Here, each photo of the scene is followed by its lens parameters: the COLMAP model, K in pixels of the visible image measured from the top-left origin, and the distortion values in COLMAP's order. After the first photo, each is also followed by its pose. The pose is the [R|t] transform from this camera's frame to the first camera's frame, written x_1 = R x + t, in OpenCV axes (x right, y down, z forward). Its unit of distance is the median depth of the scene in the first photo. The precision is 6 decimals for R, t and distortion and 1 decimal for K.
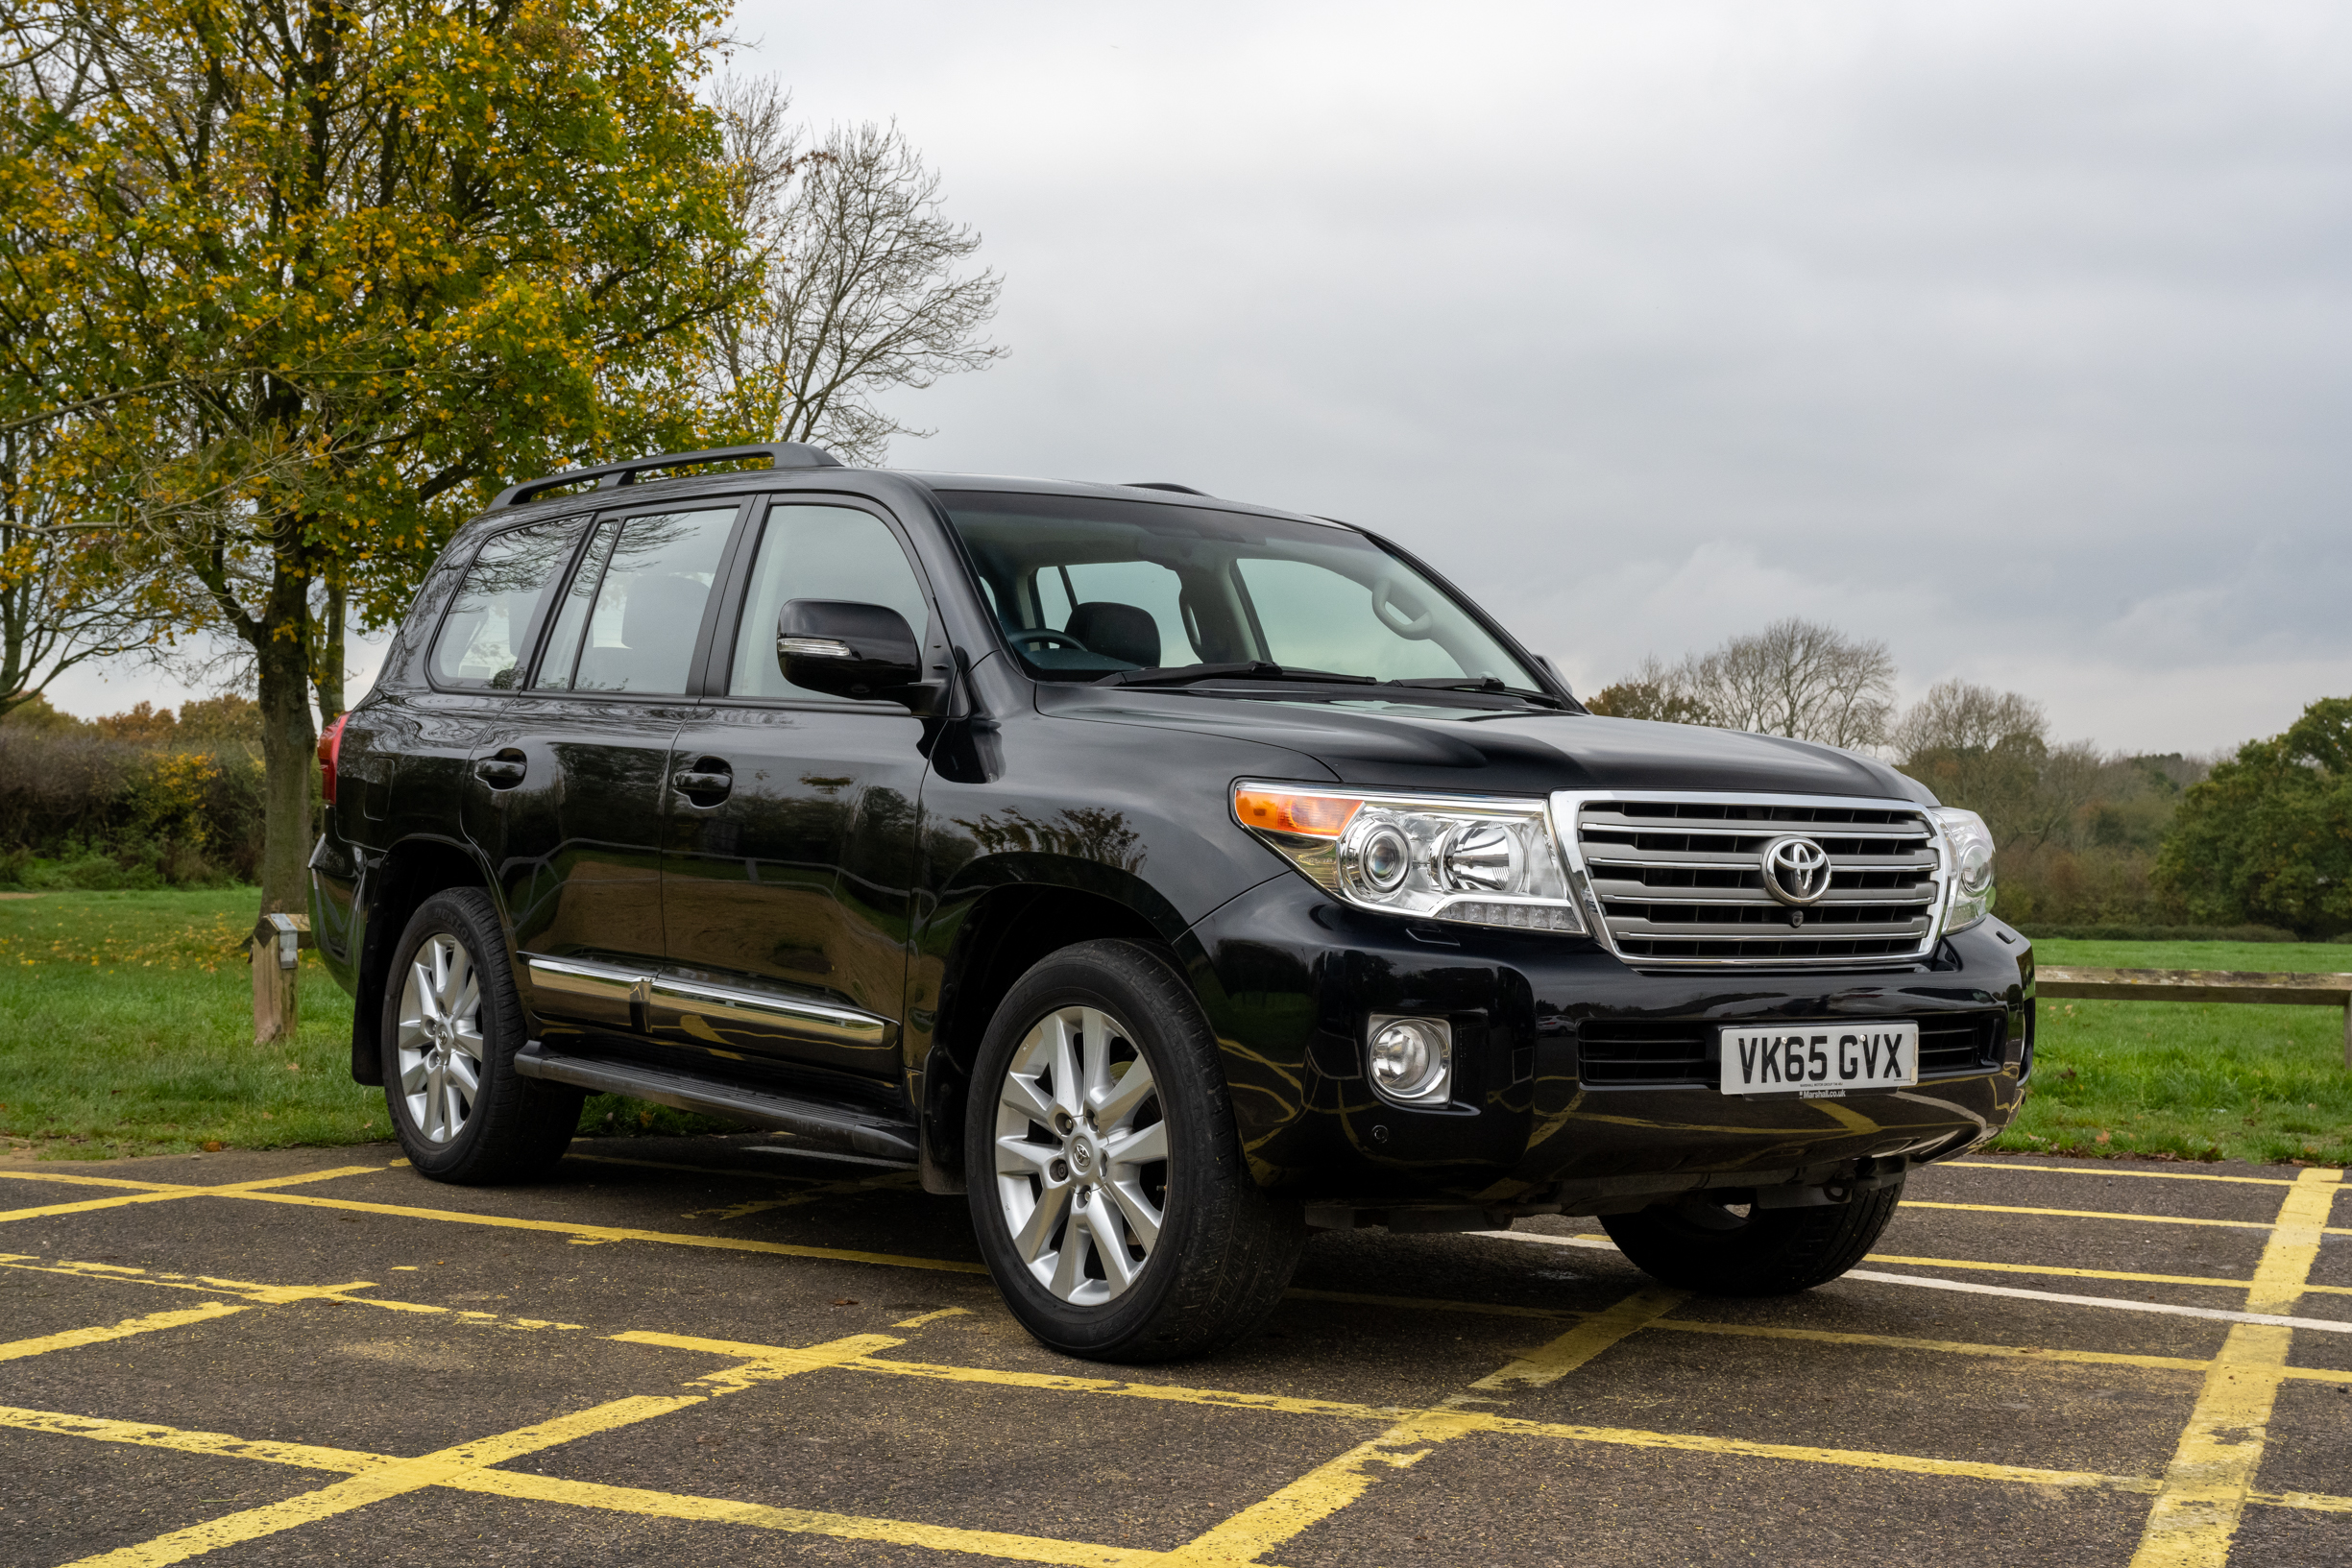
lens RADIAL K [[2927.8, 0, 1172.4], [0, 2927.8, 781.6], [0, 0, 1]] dist [0.018830, 0.000000]
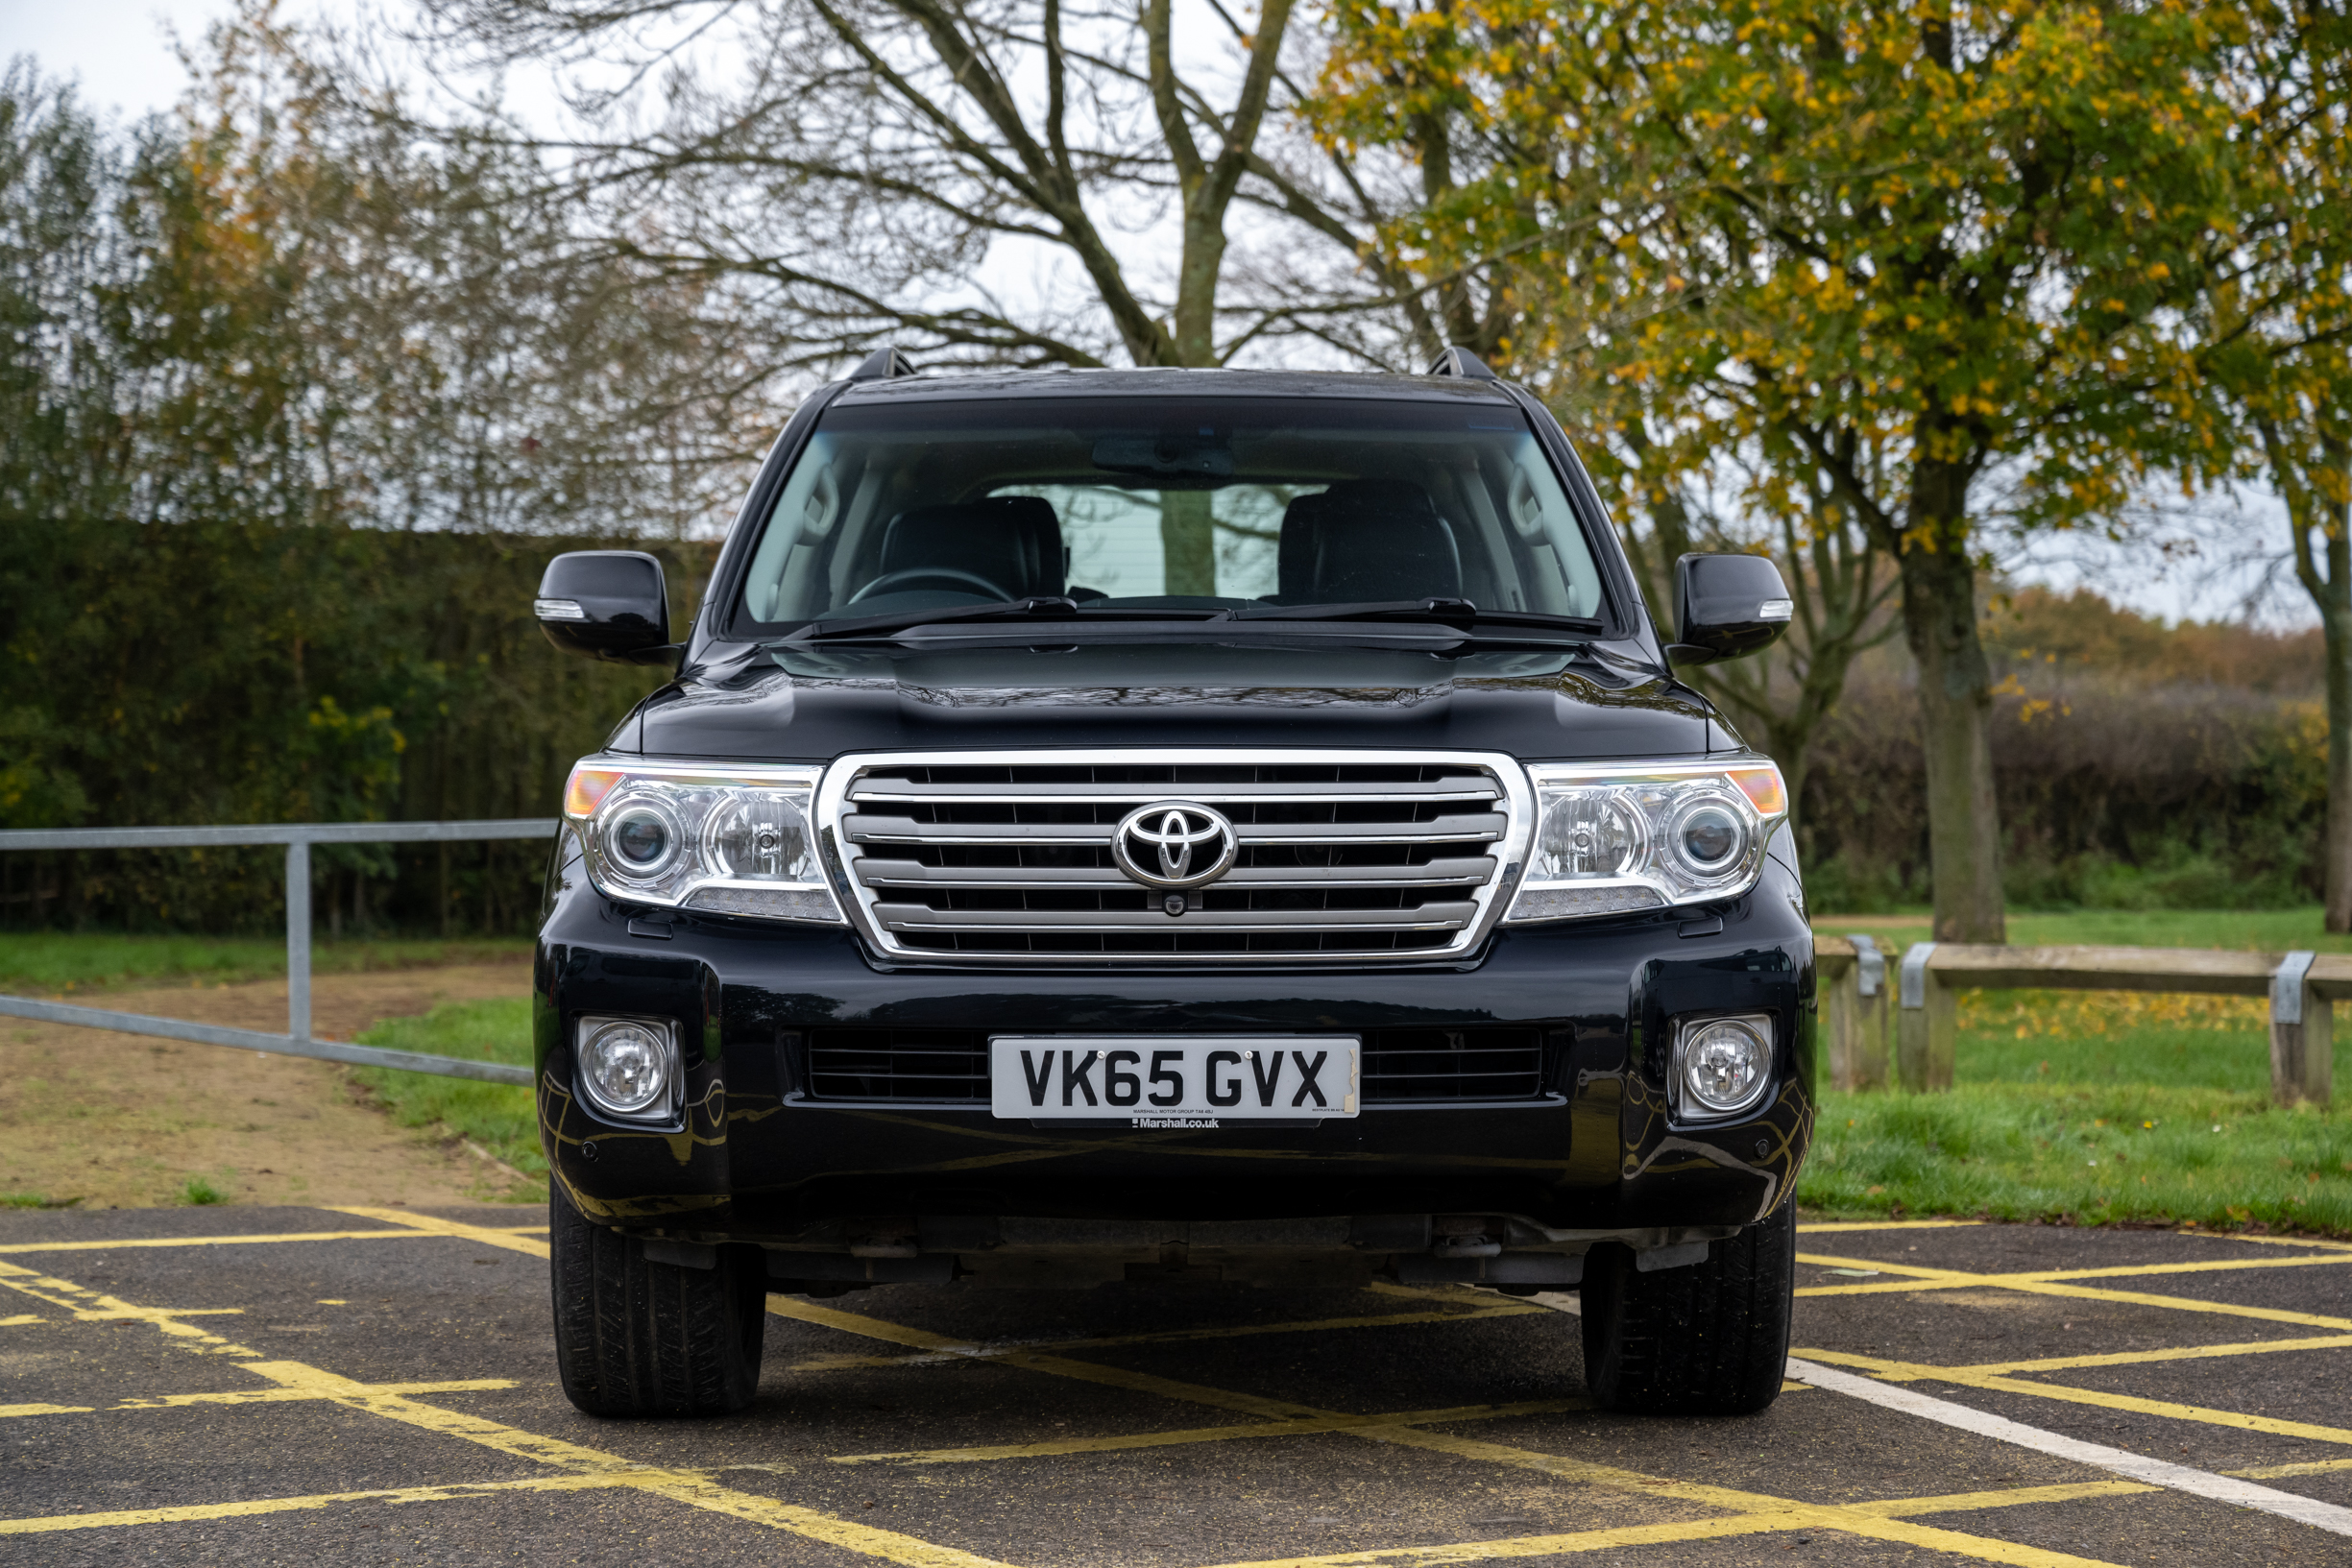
lens RADIAL K [[4673.3, 0, 1179.5], [0, 4673.3, 787.7], [0, 0, 1]] dist [0.037656, 0.000000]
pose [[0.798039, -0.023584, -0.602144, 0.986089], [0.029630, 0.999561, 0.000119, 0.014717], [0.601877, -0.017936, 0.798387, -0.017565]]
